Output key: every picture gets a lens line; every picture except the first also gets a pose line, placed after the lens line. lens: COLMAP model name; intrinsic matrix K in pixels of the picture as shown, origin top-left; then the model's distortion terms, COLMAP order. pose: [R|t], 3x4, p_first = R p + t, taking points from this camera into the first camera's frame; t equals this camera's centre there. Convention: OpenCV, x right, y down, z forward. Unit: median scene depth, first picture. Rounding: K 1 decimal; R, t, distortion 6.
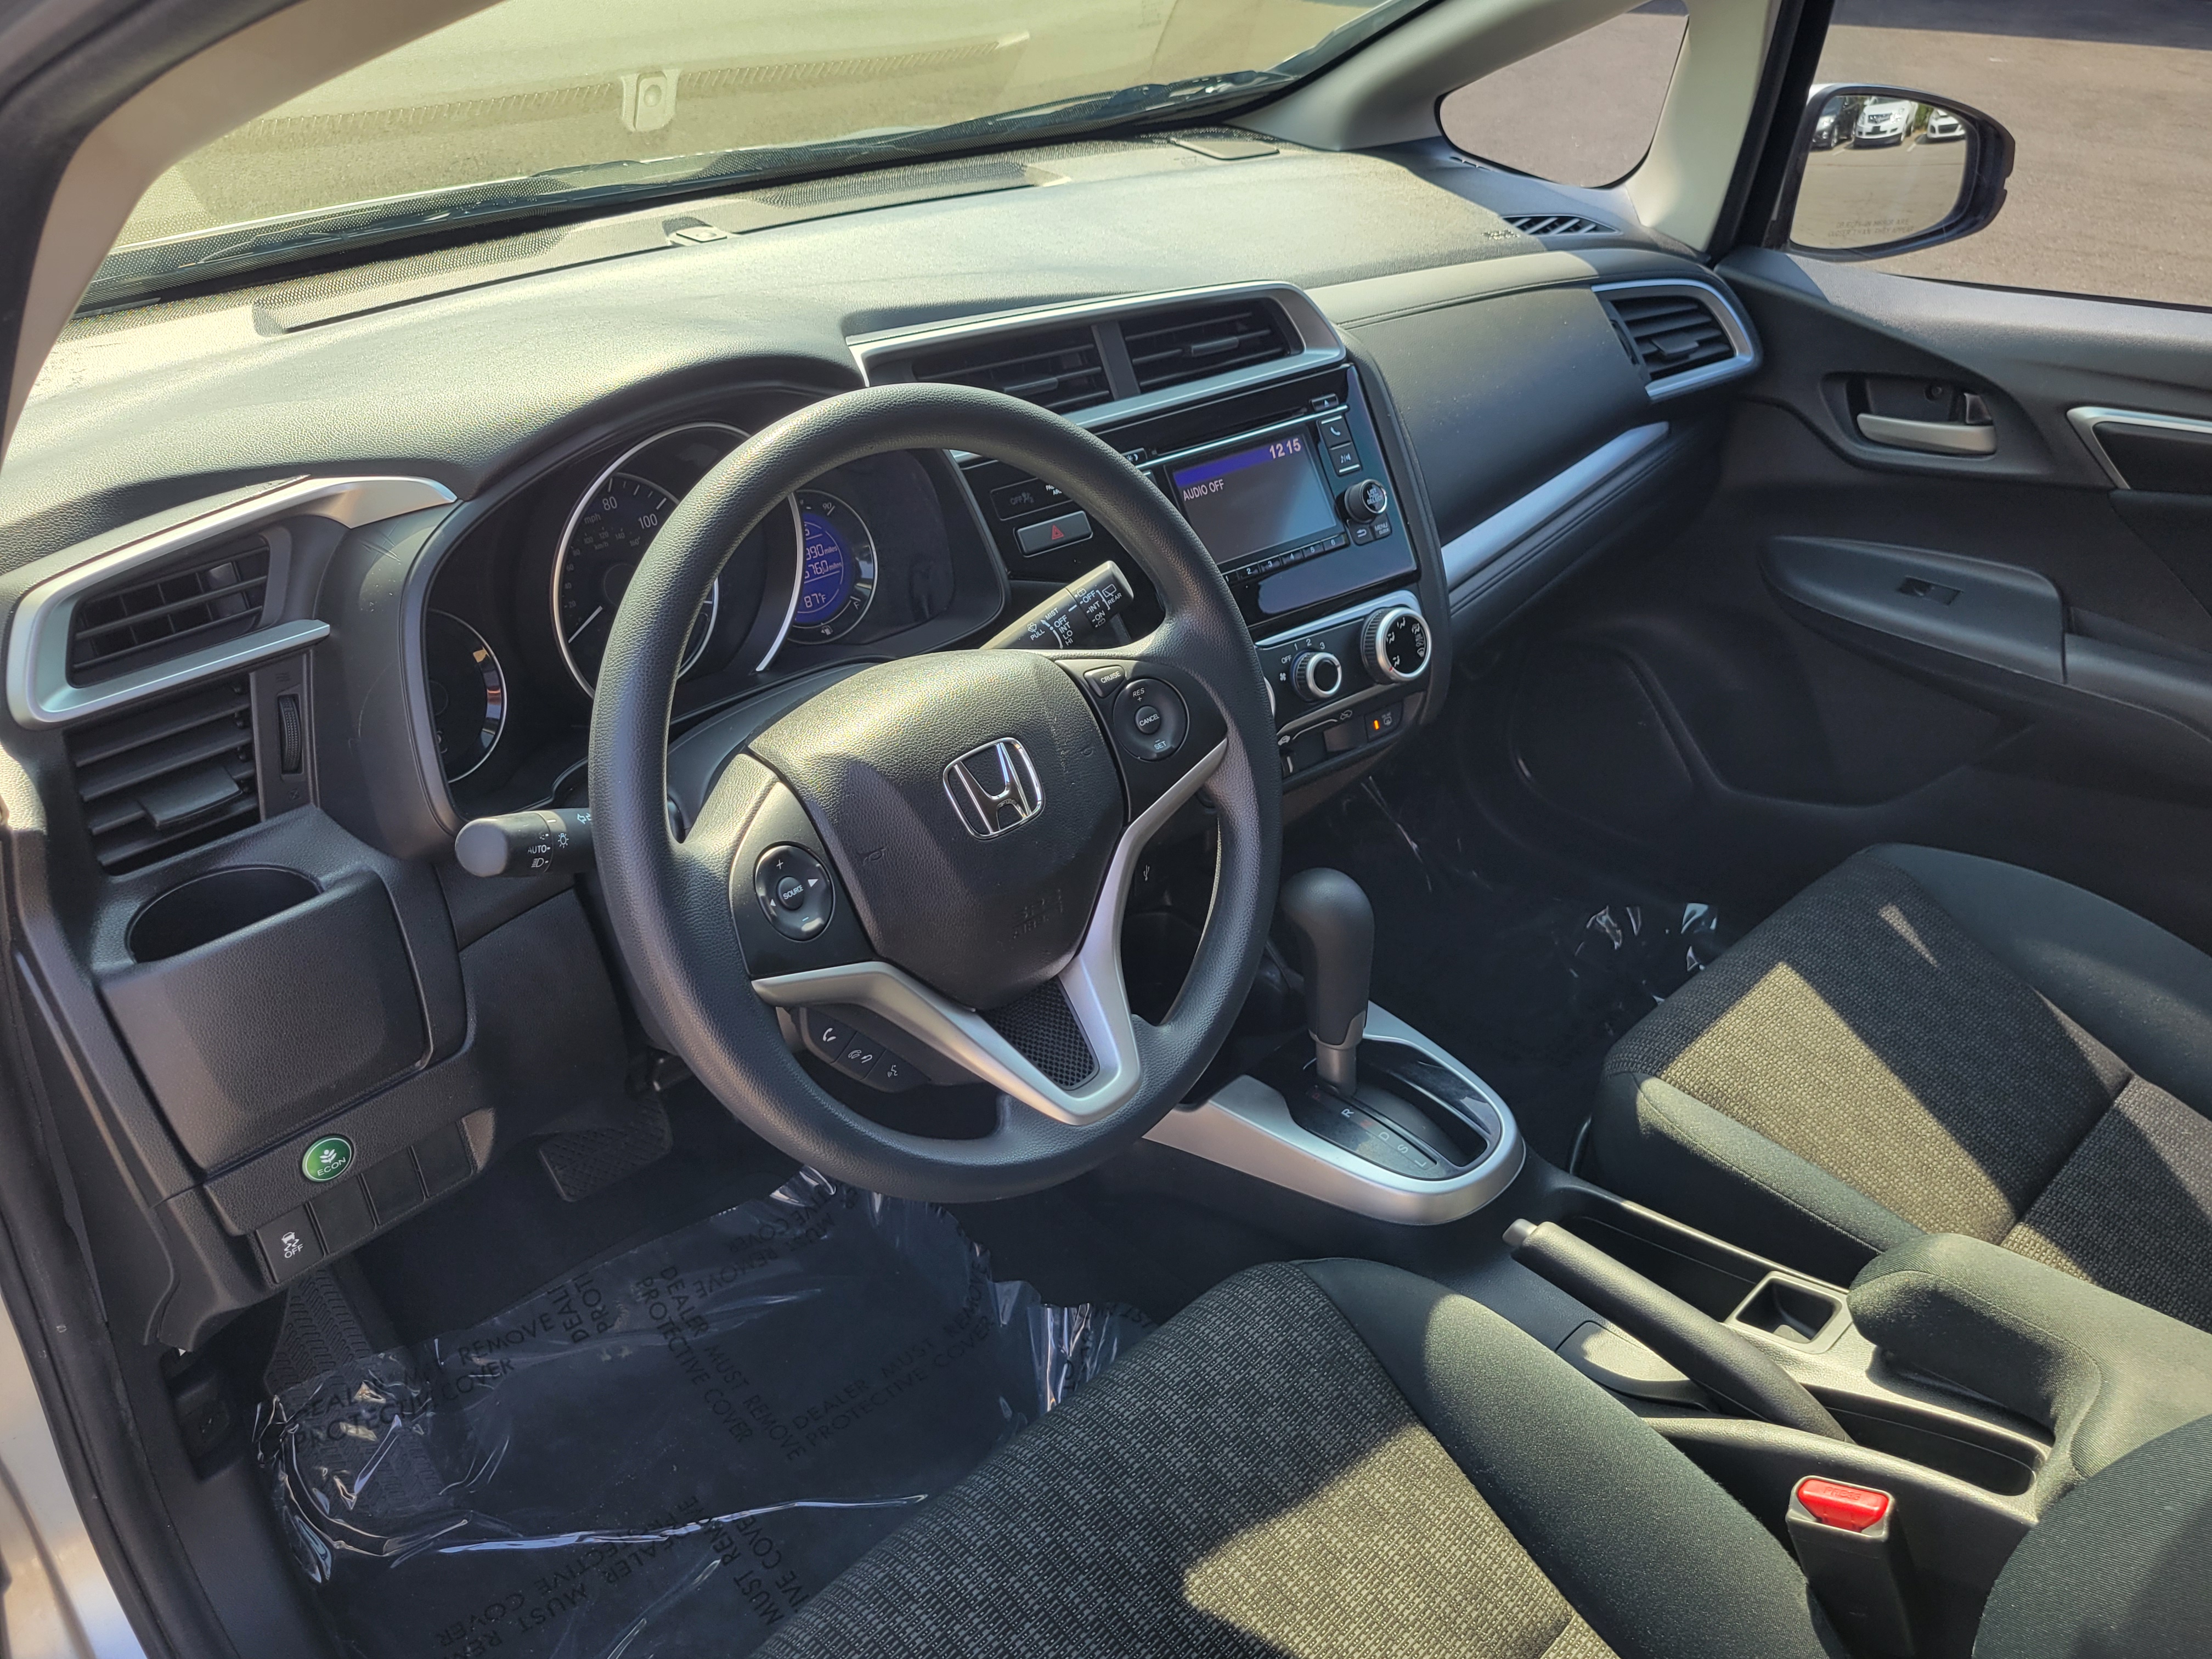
lens RADIAL K [[1802.0, 0, 1087.0], [0, 1802.0, 840.7], [0, 0, 1]] dist [0.029491, -0.033488]
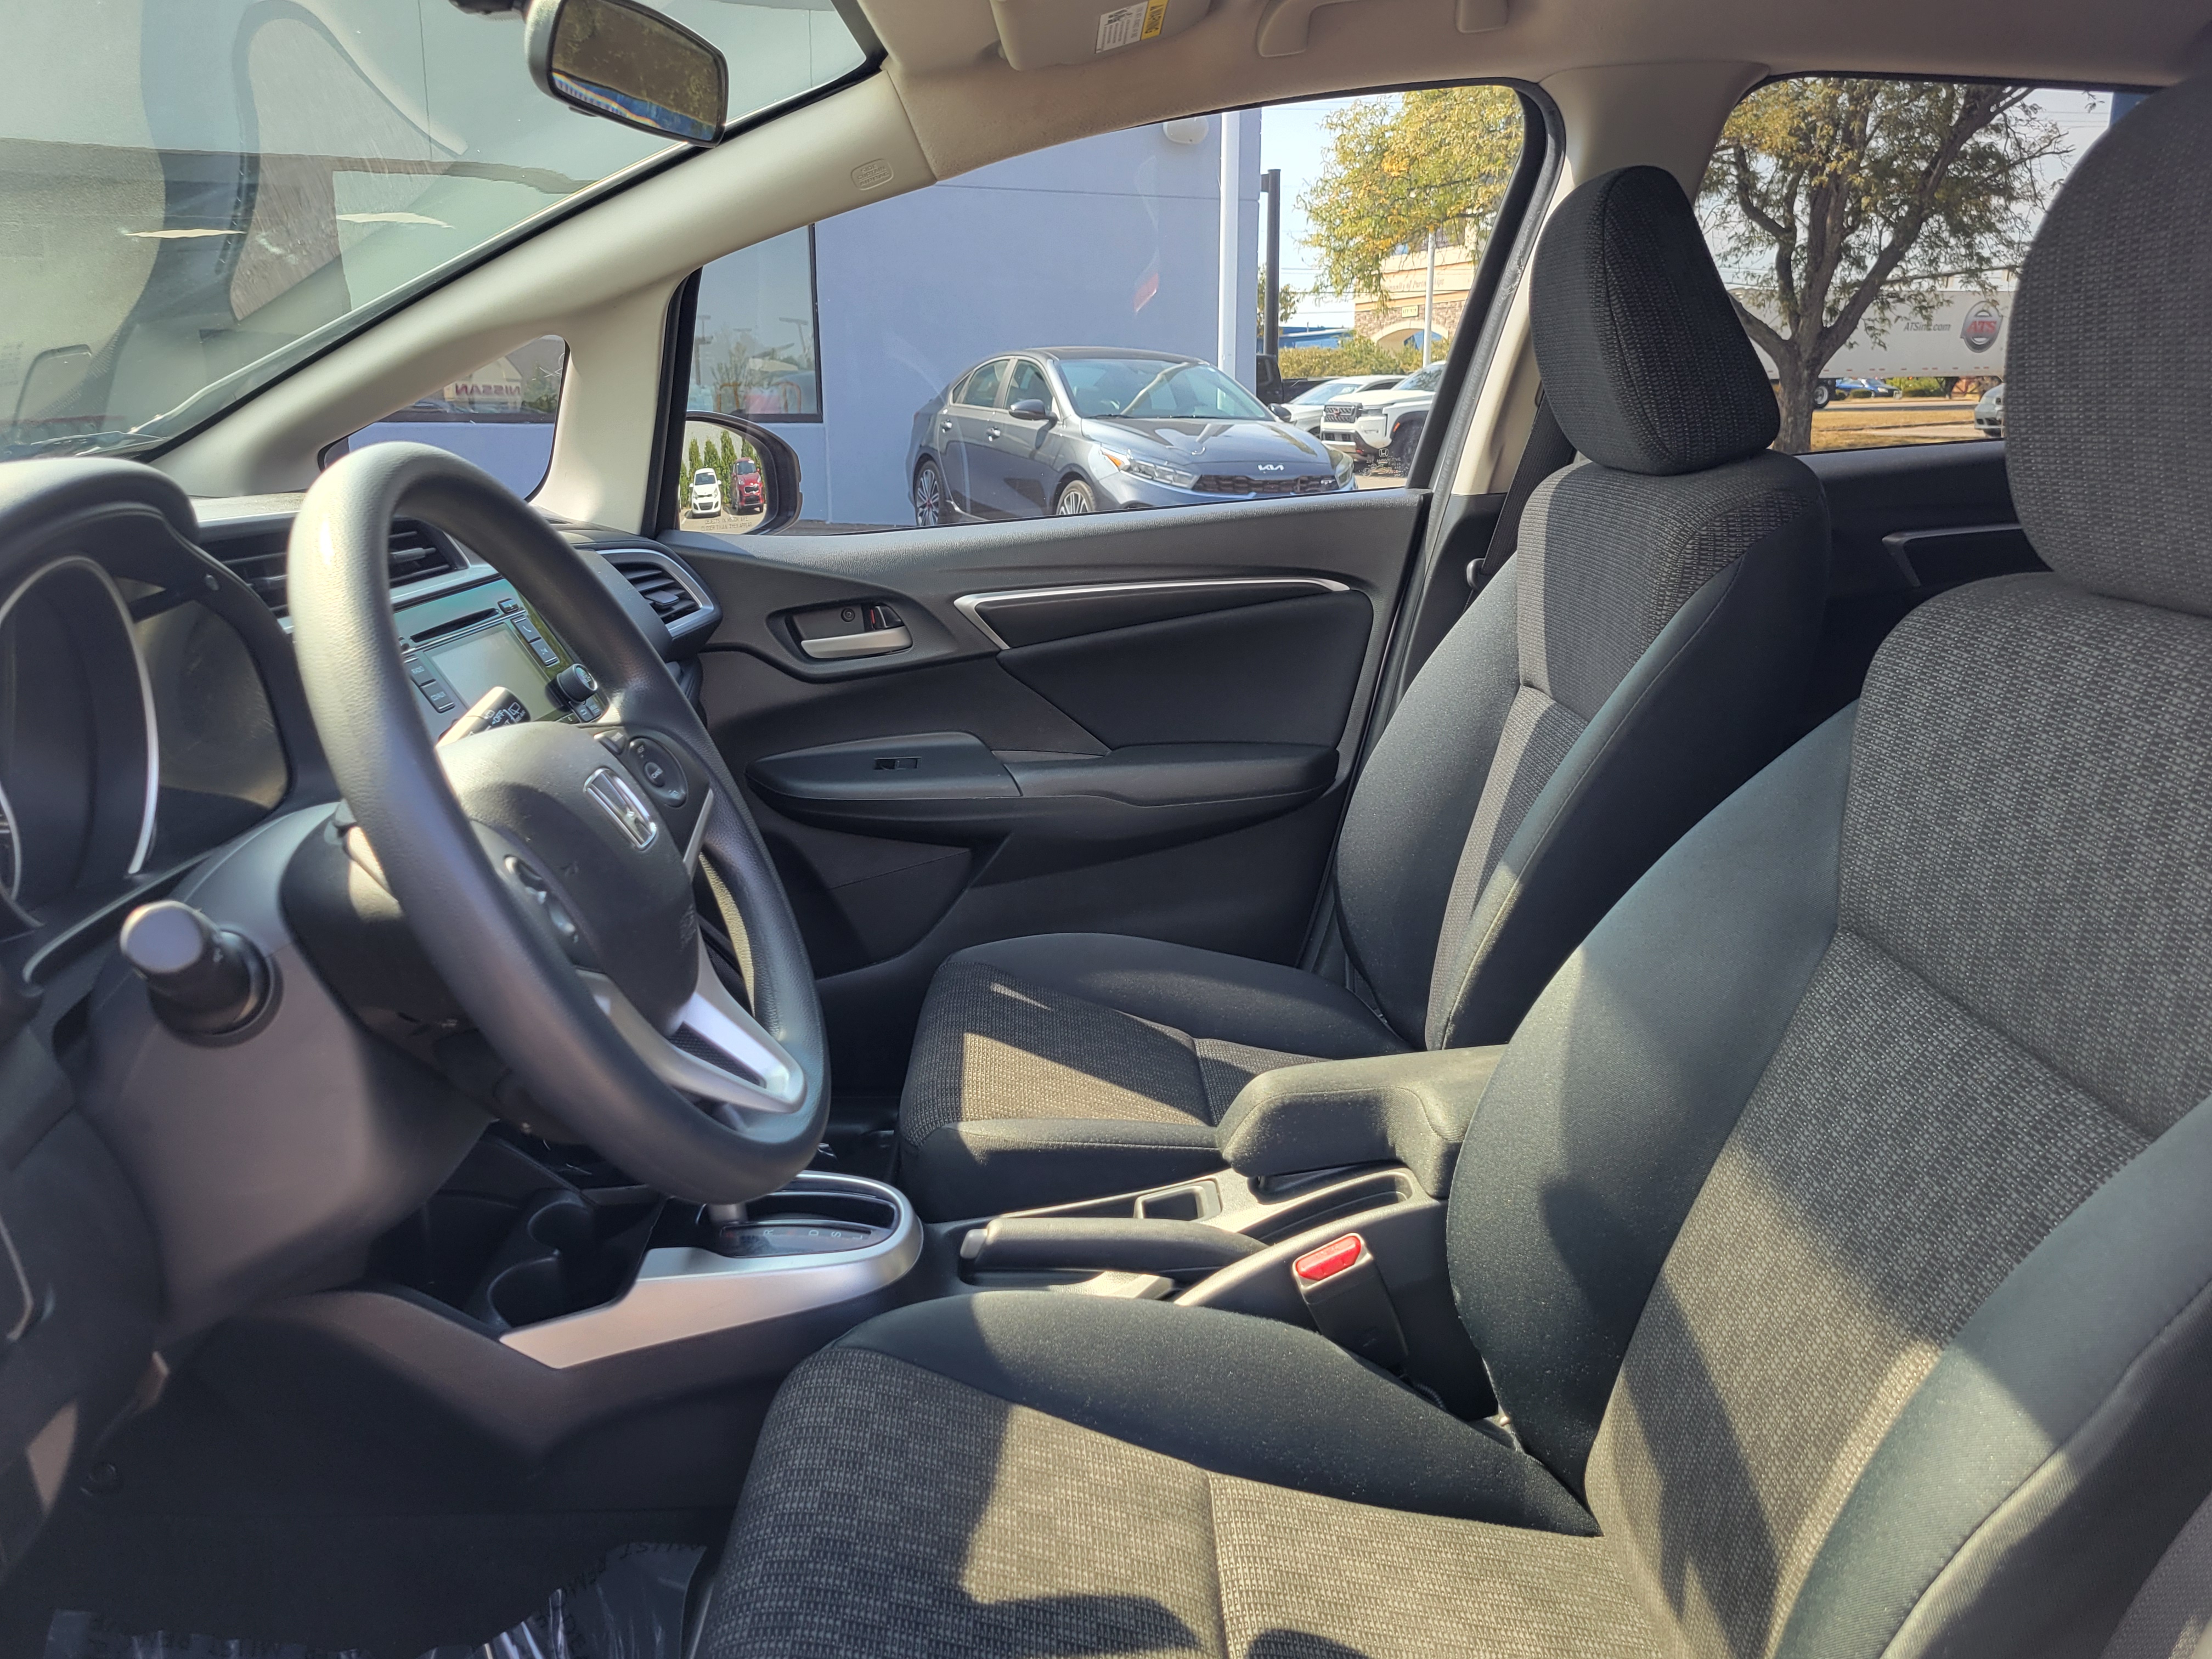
lens RADIAL K [[1802.0, 0, 1116.4], [0, 1802.0, 833.1], [0, 0, 1]] dist [0.029491, -0.033488]
pose [[0.662076, -0.186153, 0.725949, -0.445847], [0.388993, 0.913317, -0.120568, 0.148776], [-0.640578, 0.362215, 0.677097, 0.096926]]
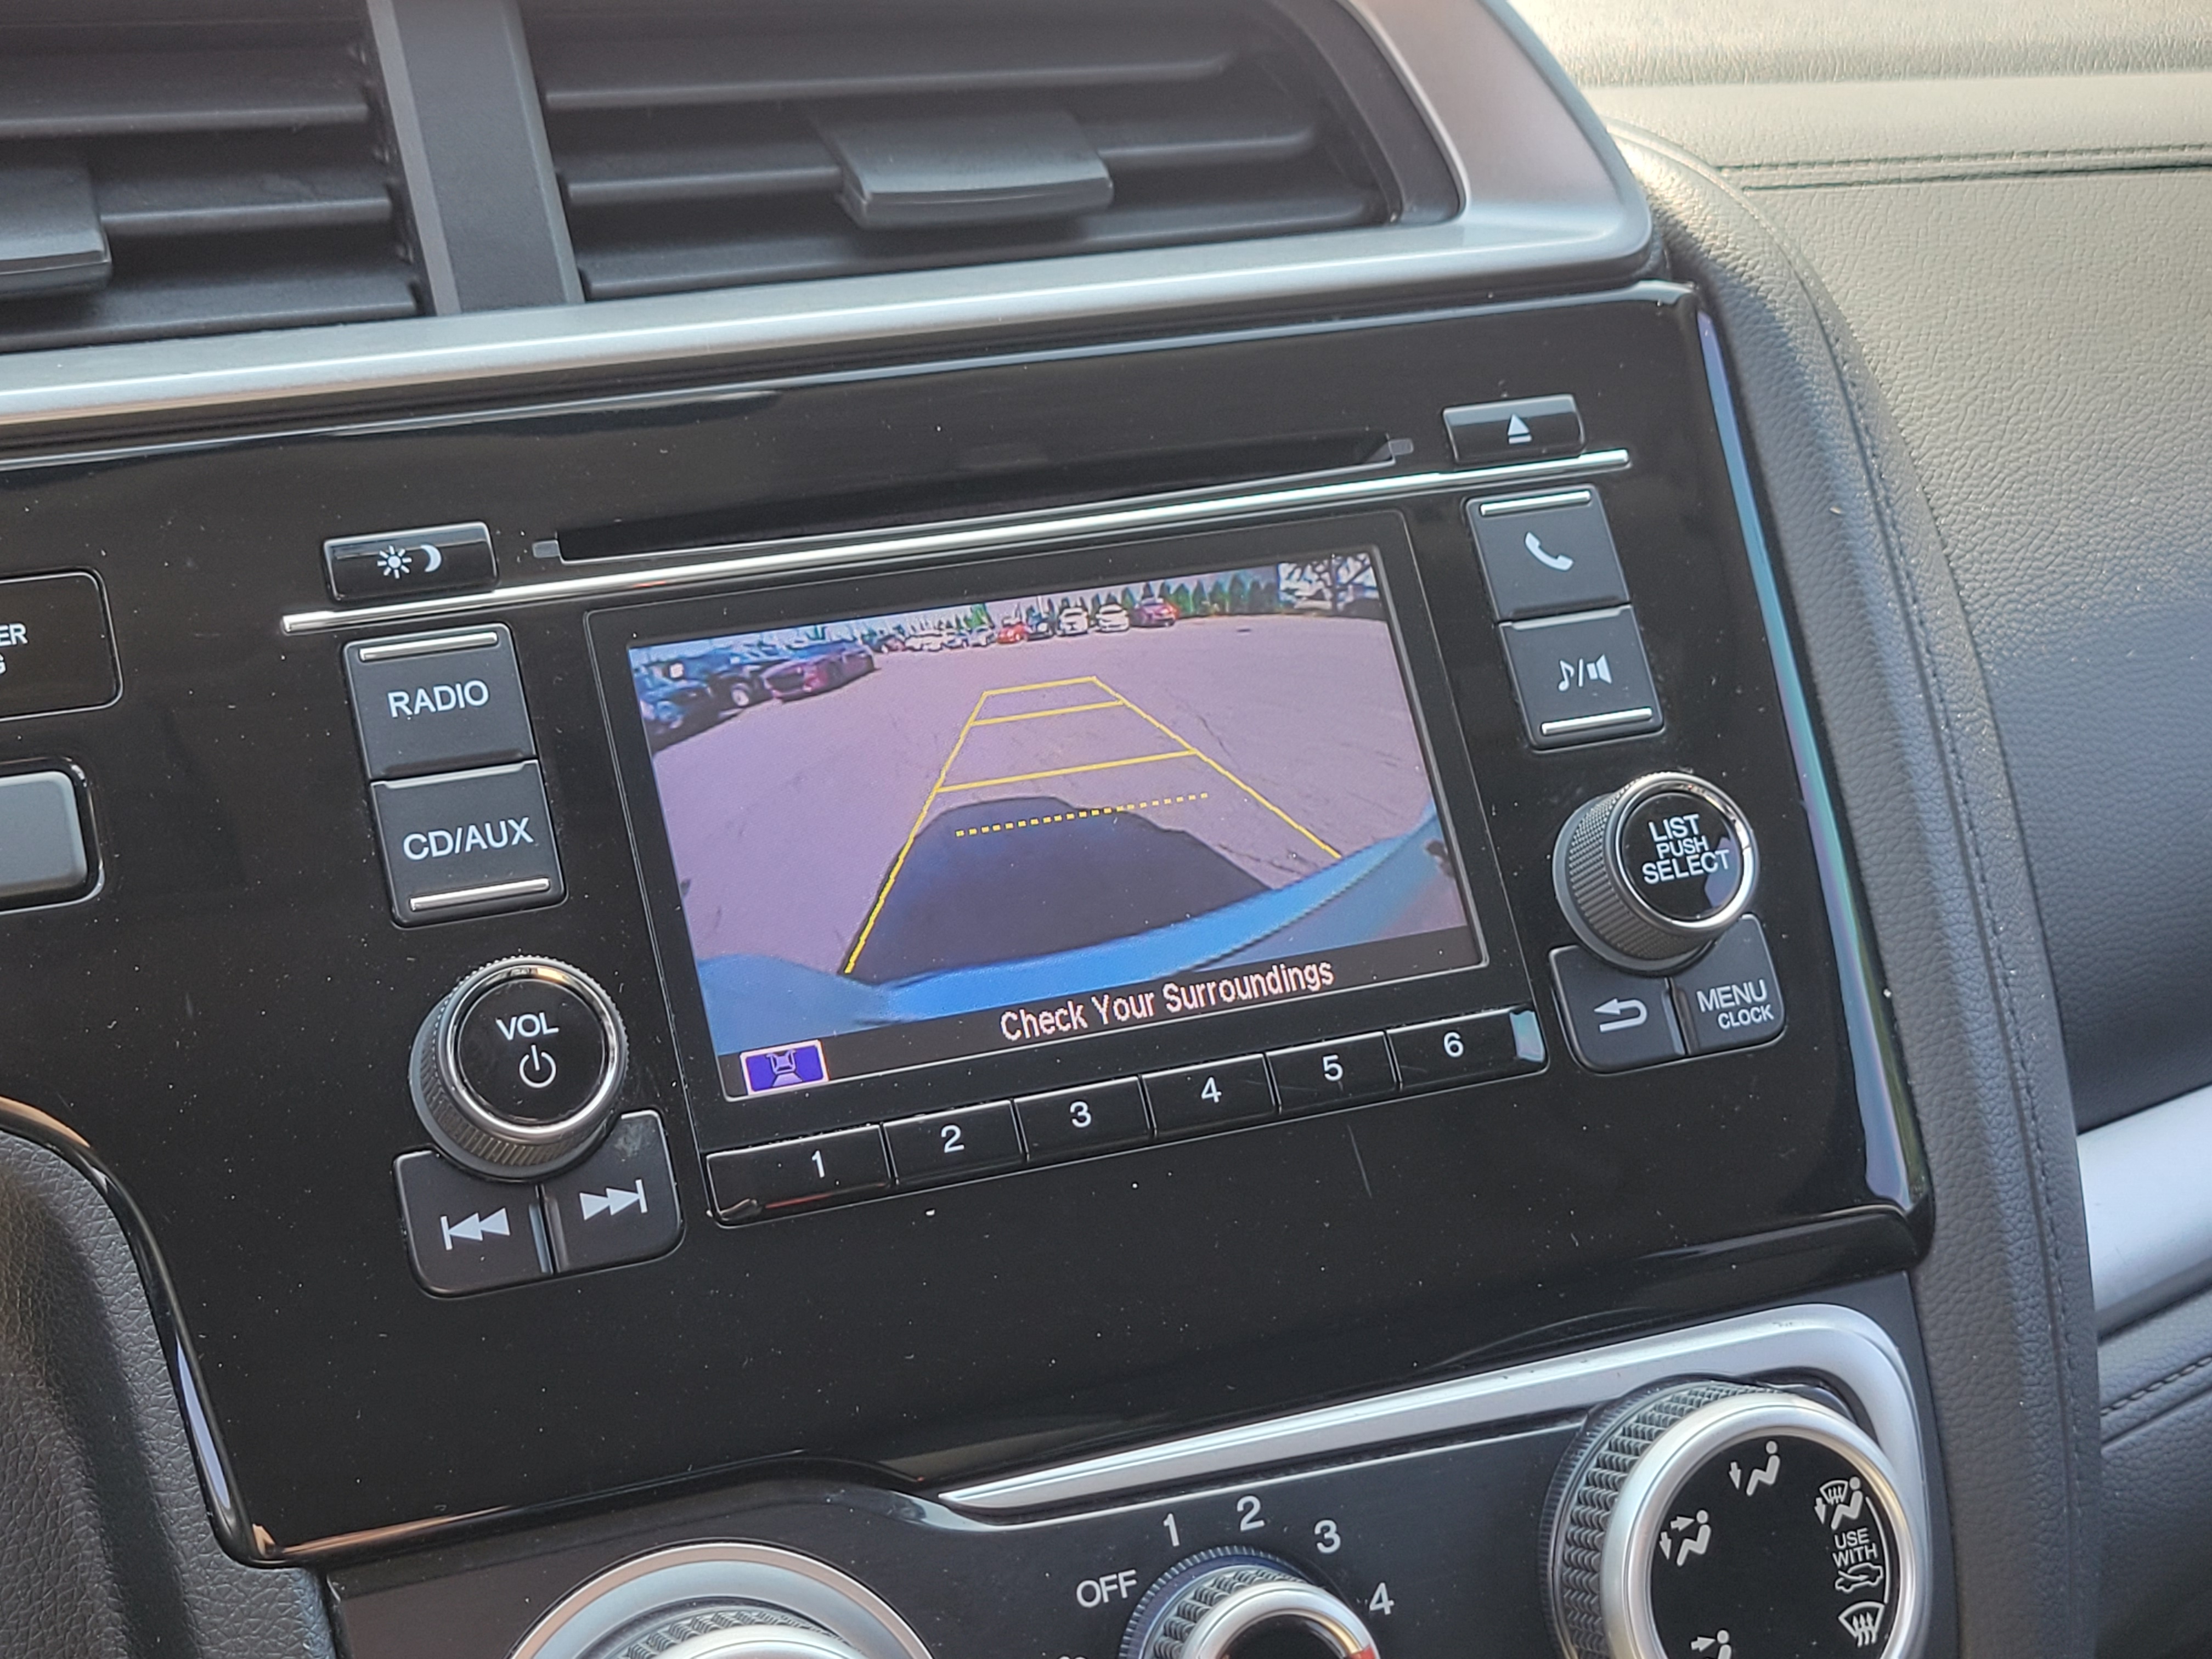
lens RADIAL K [[3414.7, 0, 1050.6], [0, 3414.7, 836.0], [0, 0, 1]] dist [0.017827, 0.000000]
pose [[0.960027, 0.079741, -0.268308, 0.194637], [-0.133296, 0.973134, -0.187731, -0.106700], [0.246130, 0.215991, 0.944864, 0.599221]]
